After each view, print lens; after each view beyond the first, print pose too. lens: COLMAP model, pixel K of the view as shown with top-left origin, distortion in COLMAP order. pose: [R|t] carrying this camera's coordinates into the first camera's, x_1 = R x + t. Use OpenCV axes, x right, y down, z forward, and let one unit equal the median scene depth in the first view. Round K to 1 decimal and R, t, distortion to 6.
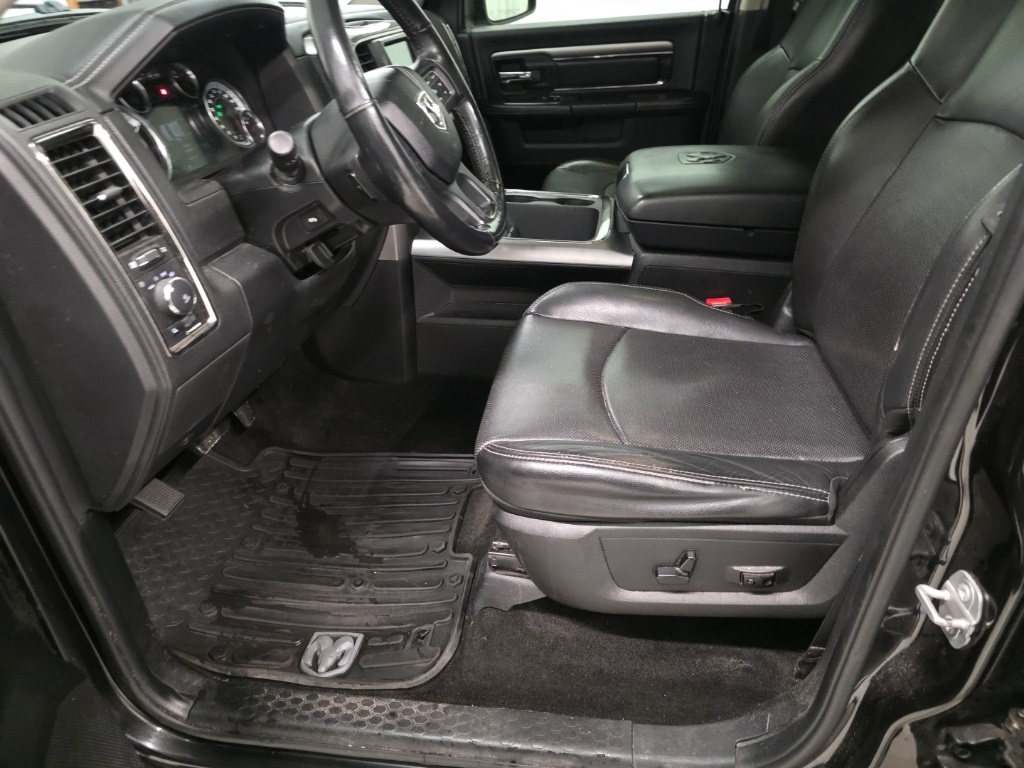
lens RADIAL K [[685.4, 0, 514.3], [0, 685.4, 380.4], [0, 0, 1]] dist [0.048625, -0.045167]
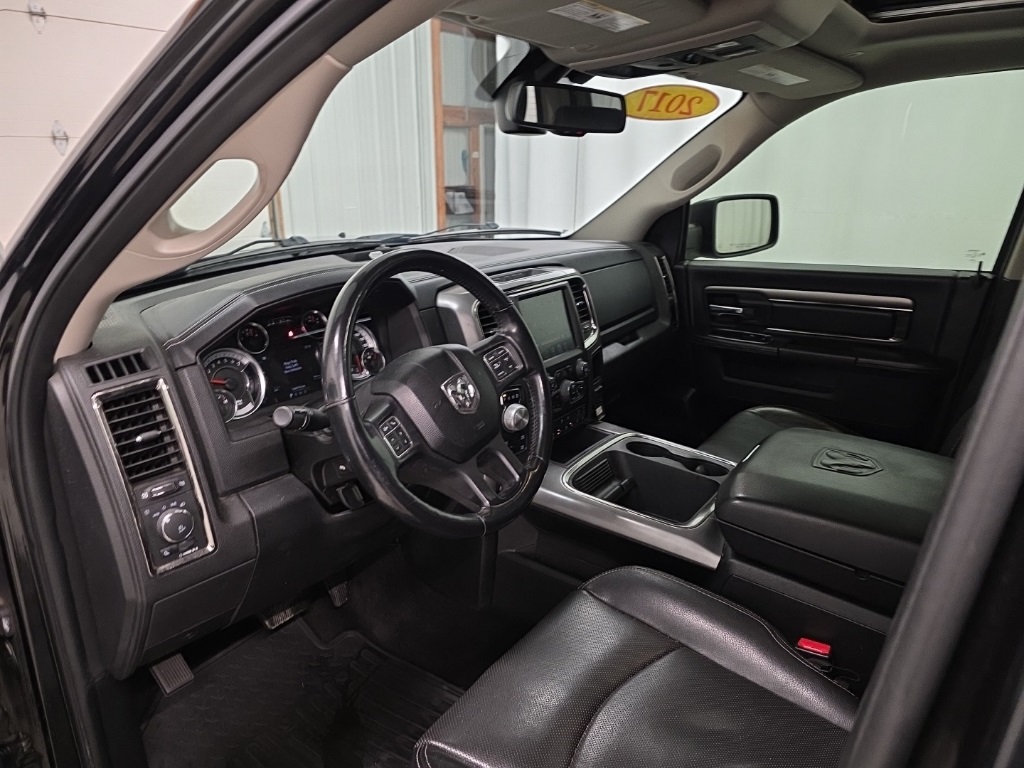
lens RADIAL K [[685.4, 0, 514.3], [0, 685.4, 380.4], [0, 0, 1]] dist [0.048625, -0.045167]
pose [[0.883333, 0.177075, -0.434013, 0.323213], [-0.264485, 0.952717, -0.149594, -0.223947], [0.387002, 0.246931, 0.888400, 0.086412]]
